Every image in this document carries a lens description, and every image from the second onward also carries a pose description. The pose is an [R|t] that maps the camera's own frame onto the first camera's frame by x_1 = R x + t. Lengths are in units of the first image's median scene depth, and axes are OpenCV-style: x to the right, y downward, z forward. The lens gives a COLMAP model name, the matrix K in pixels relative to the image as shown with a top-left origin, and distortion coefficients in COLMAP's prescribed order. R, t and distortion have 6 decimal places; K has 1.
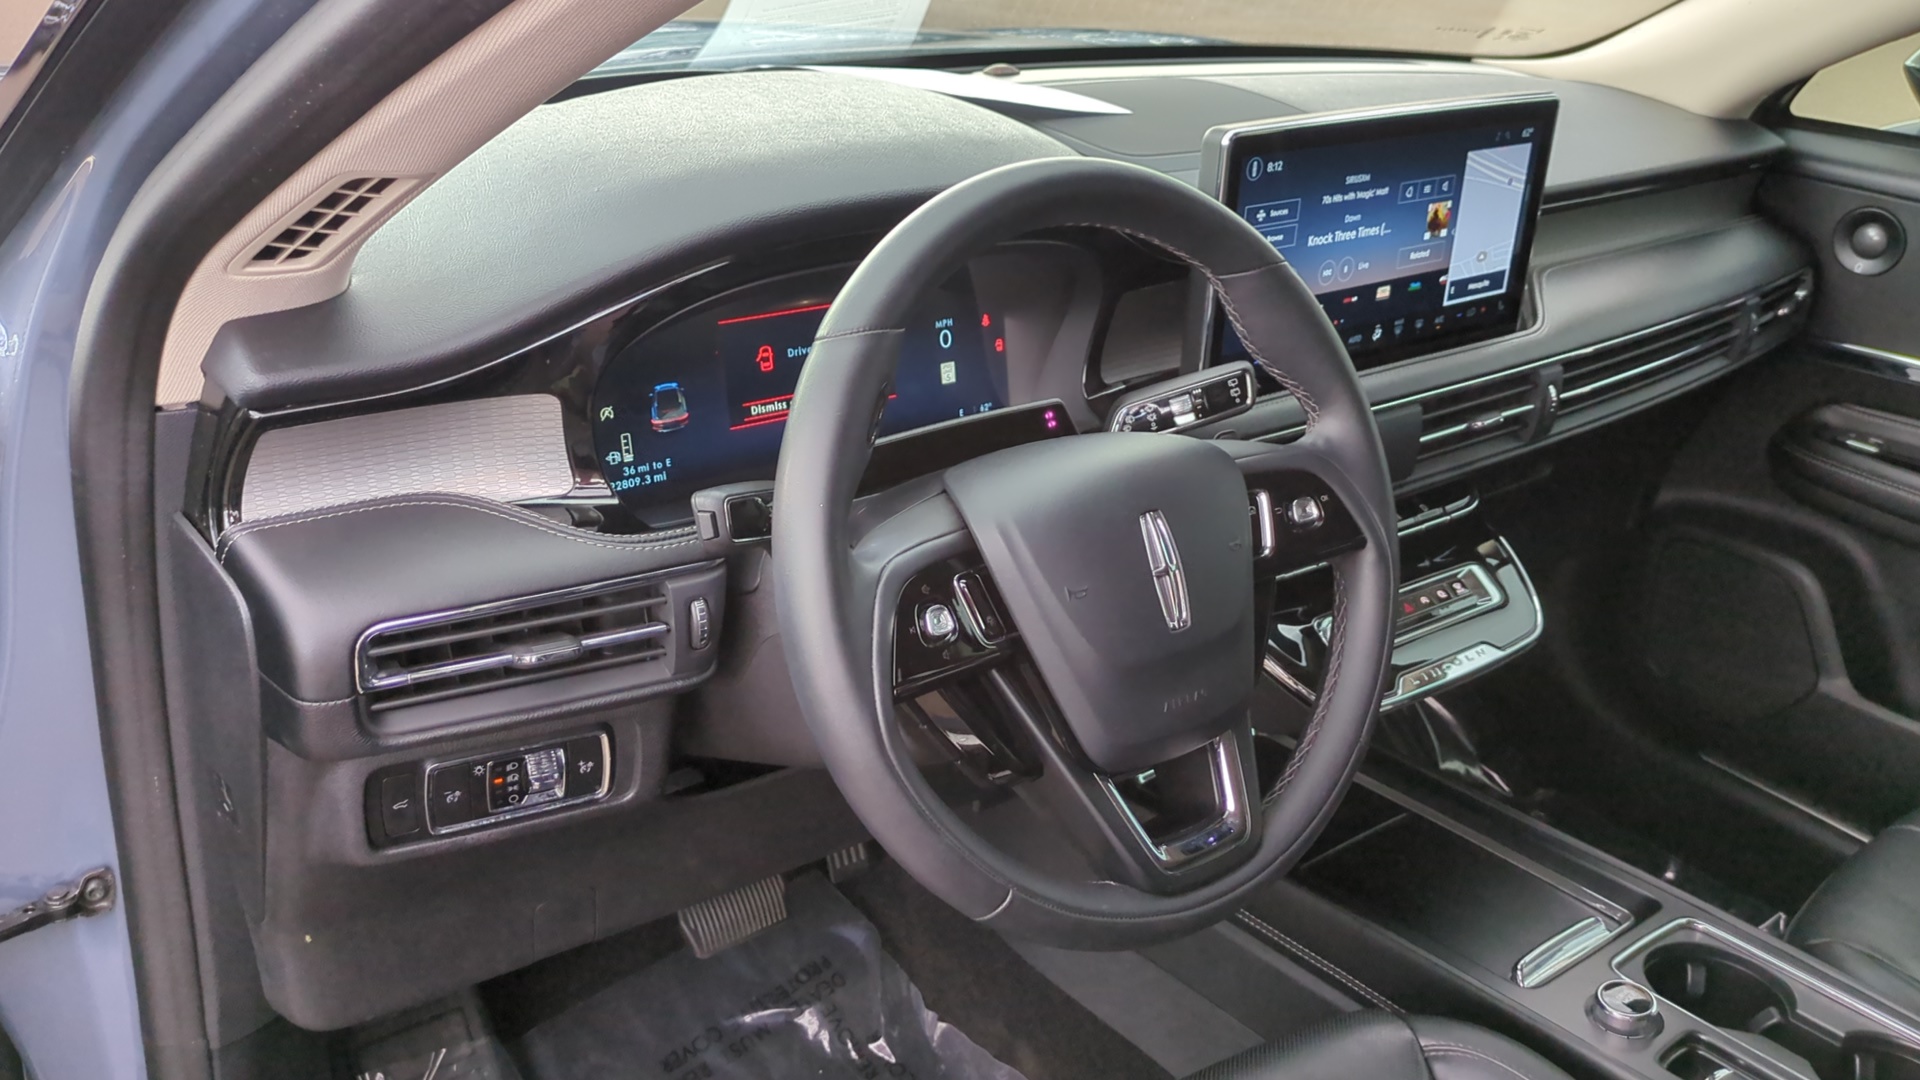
lens RADIAL K [[1683.4, 0, 985.5], [0, 1683.4, 542.8], [0, 0, 1]] dist [0.081945, -0.123608]
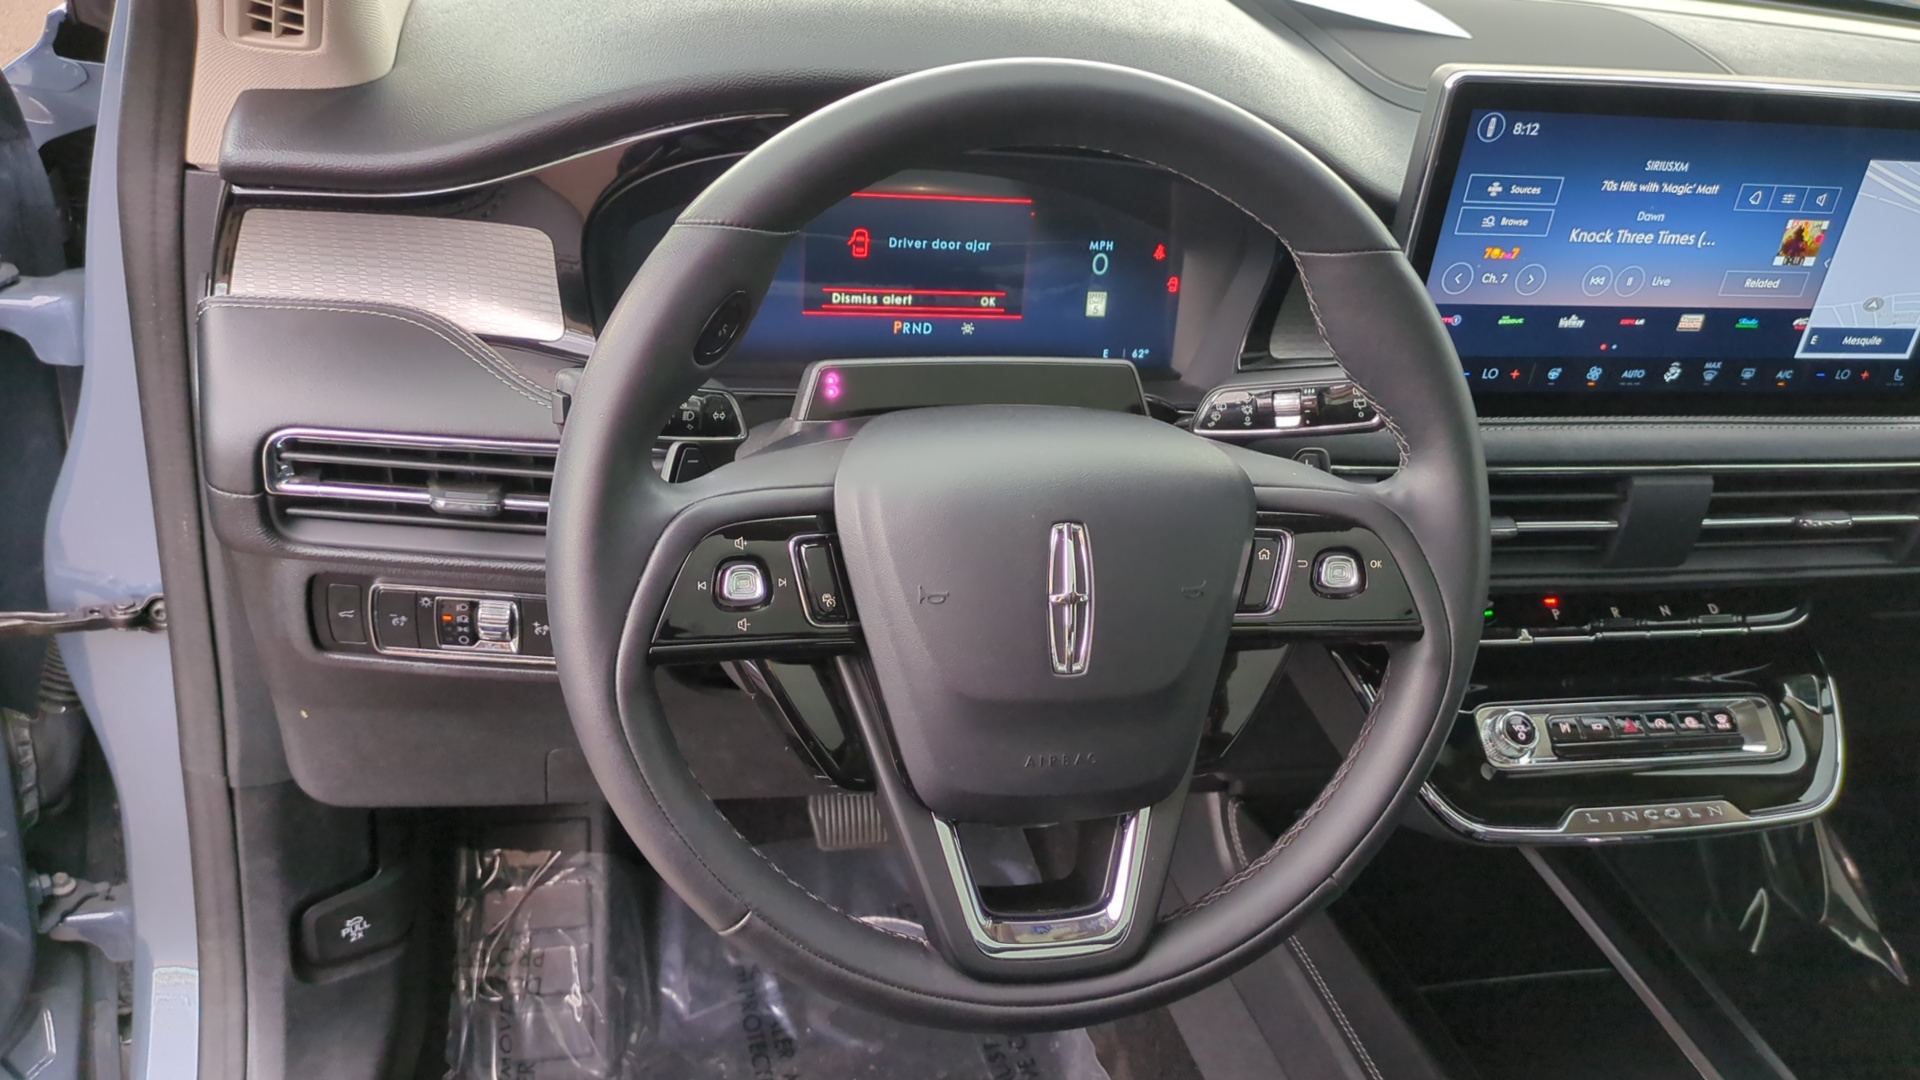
lens RADIAL K [[1675.7, 0, 963.6], [0, 1675.7, 552.7], [0, 0, 1]] dist [0.056017, -0.071036]
pose [[0.898645, 0.263979, -0.350360, 0.283894], [-0.236628, 0.964216, 0.119558, -0.074471], [0.369383, -0.024535, 0.928953, 0.208082]]
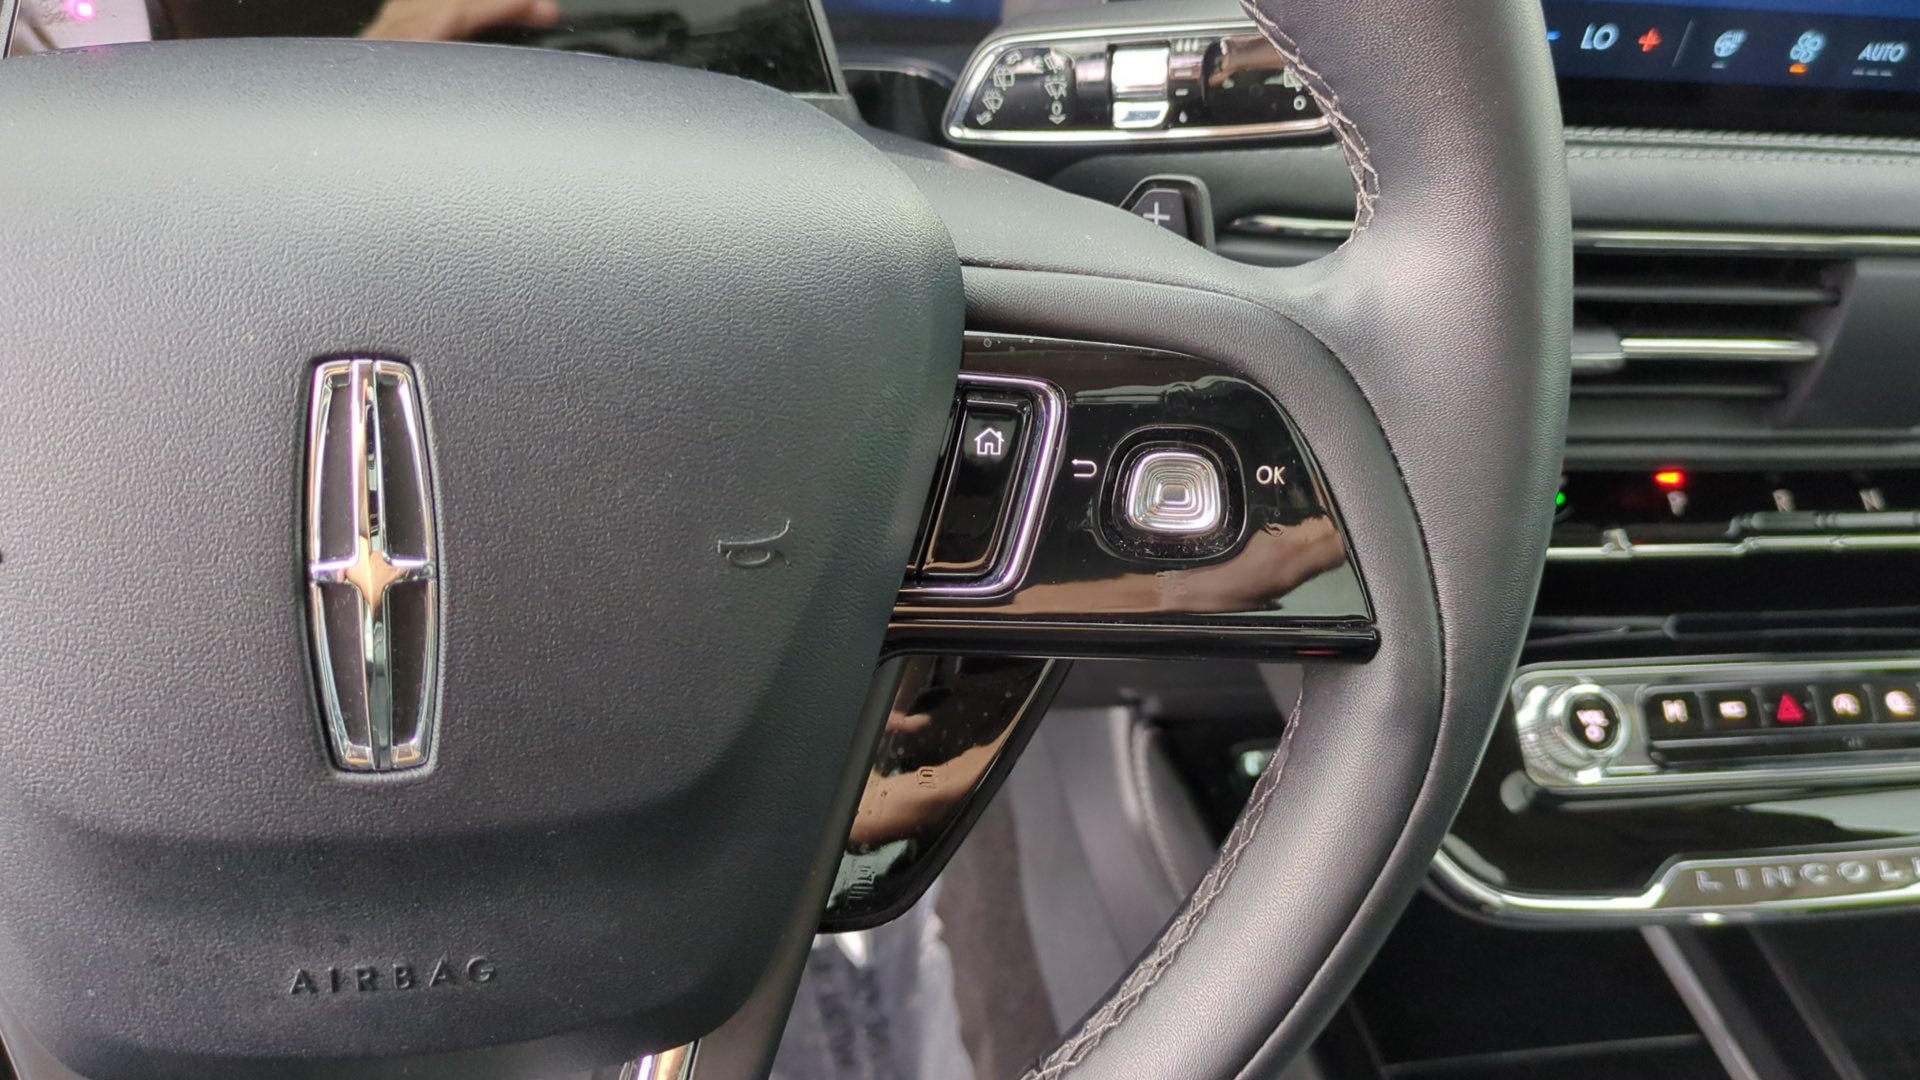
lens RADIAL K [[1666.3, 0, 961.6], [0, 1666.3, 546.5], [0, 0, 1]] dist [0.007311, 0.004629]
pose [[0.872576, 0.350314, -0.340429, 0.246152], [-0.264232, 0.924651, 0.274228, -0.078048], [0.410844, -0.149333, 0.899393, 0.668801]]
